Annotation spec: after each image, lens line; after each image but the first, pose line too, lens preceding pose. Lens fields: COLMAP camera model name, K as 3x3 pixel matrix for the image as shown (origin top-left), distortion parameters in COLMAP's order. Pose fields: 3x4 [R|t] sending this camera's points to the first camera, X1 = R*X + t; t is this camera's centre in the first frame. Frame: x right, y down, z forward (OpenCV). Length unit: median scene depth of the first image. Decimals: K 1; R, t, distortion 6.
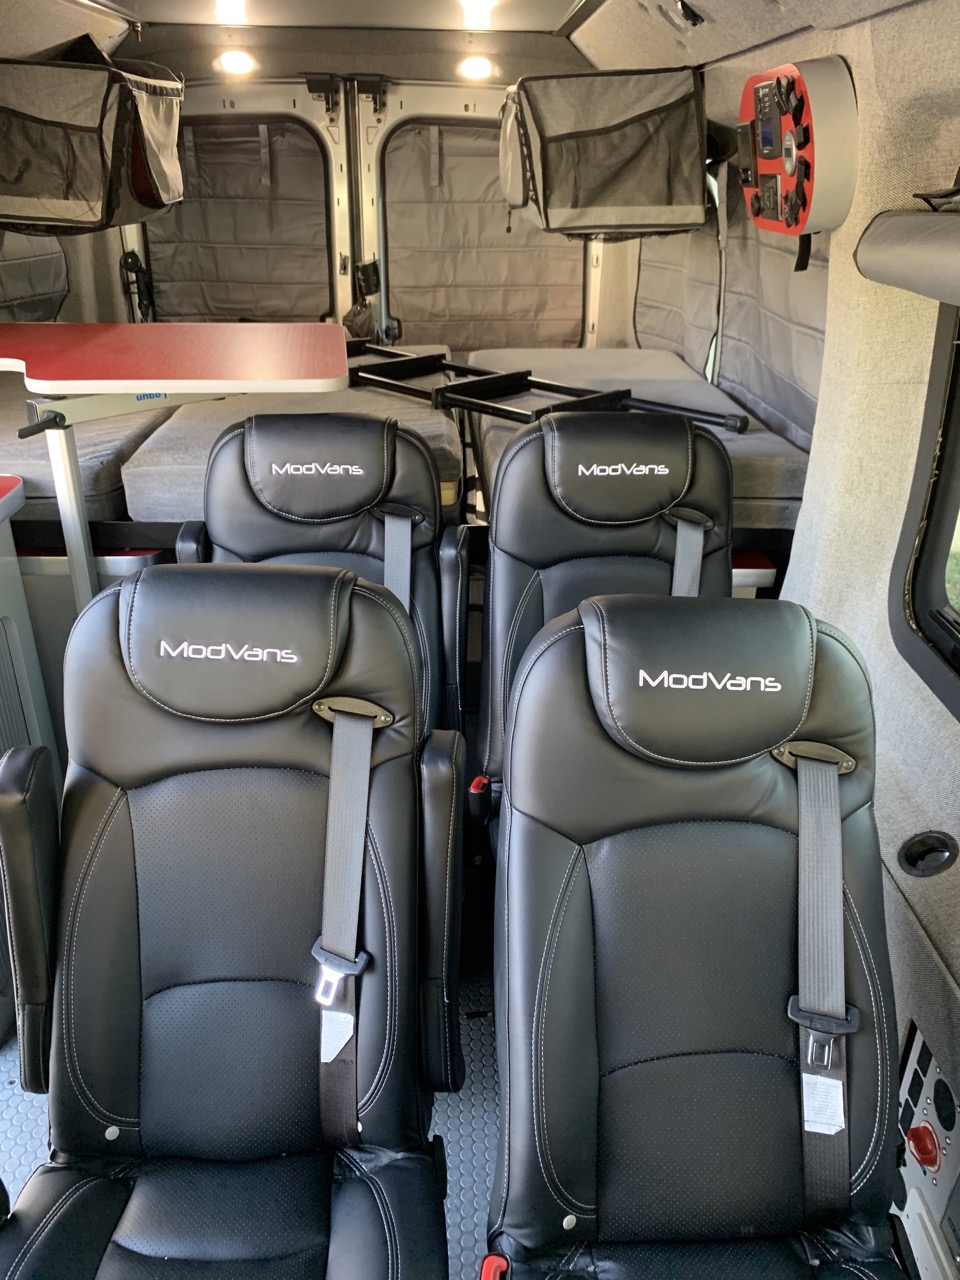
lens RADIAL K [[985.3, 0, 480.0], [0, 985.3, 640.0], [0, 0, 1]] dist [-0.001638, 0.011238]
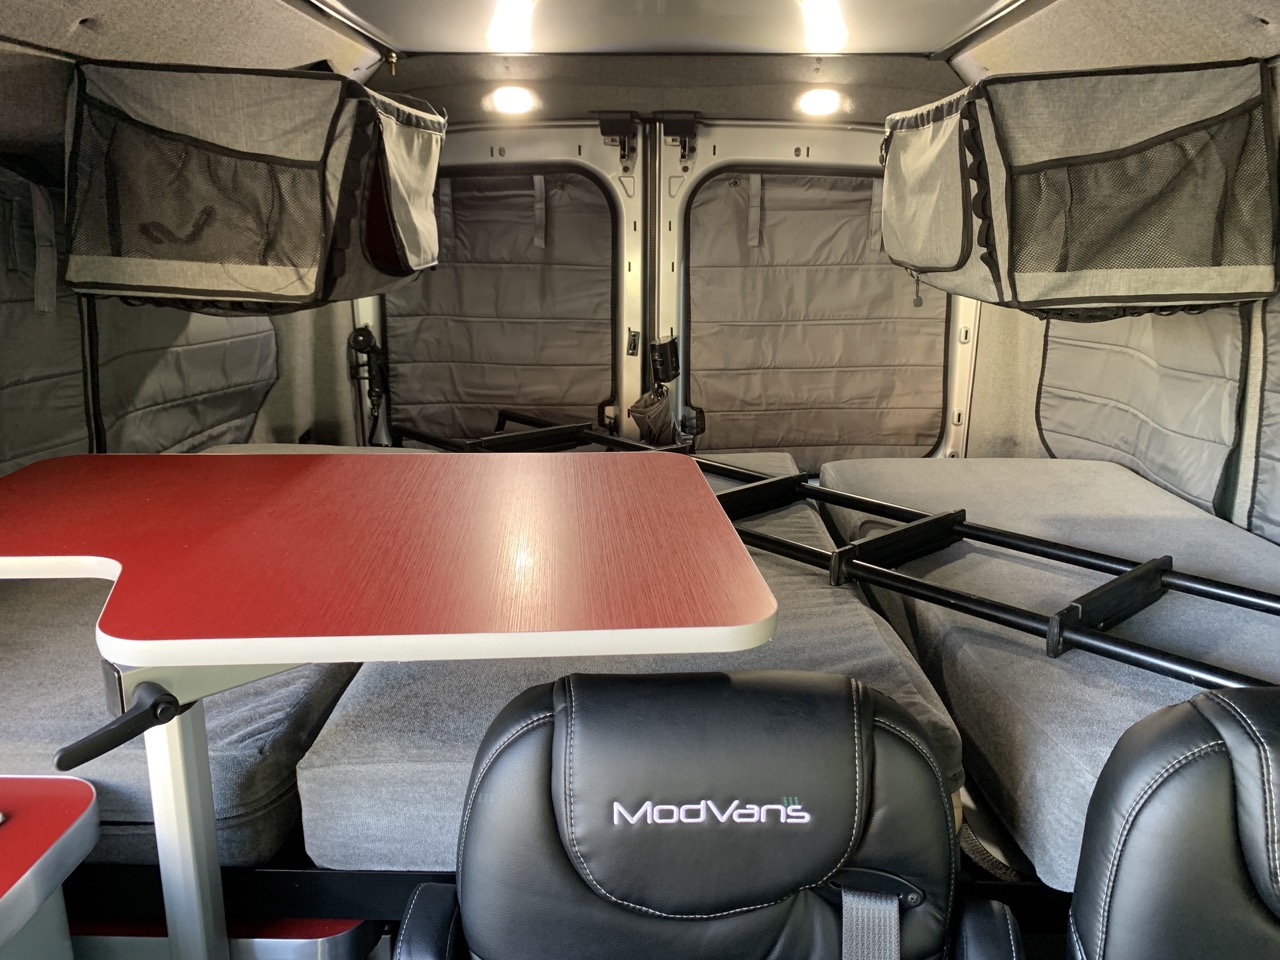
lens RADIAL K [[974.5, 0, 640.0], [0, 974.5, 480.0], [0, 0, 1]] dist [-0.005879, -0.007137]
pose [[0.998449, 0.004291, -0.055512, -0.128245], [-0.015382, 0.979481, -0.200949, -0.172002], [0.053511, 0.201491, 0.978028, 0.390120]]
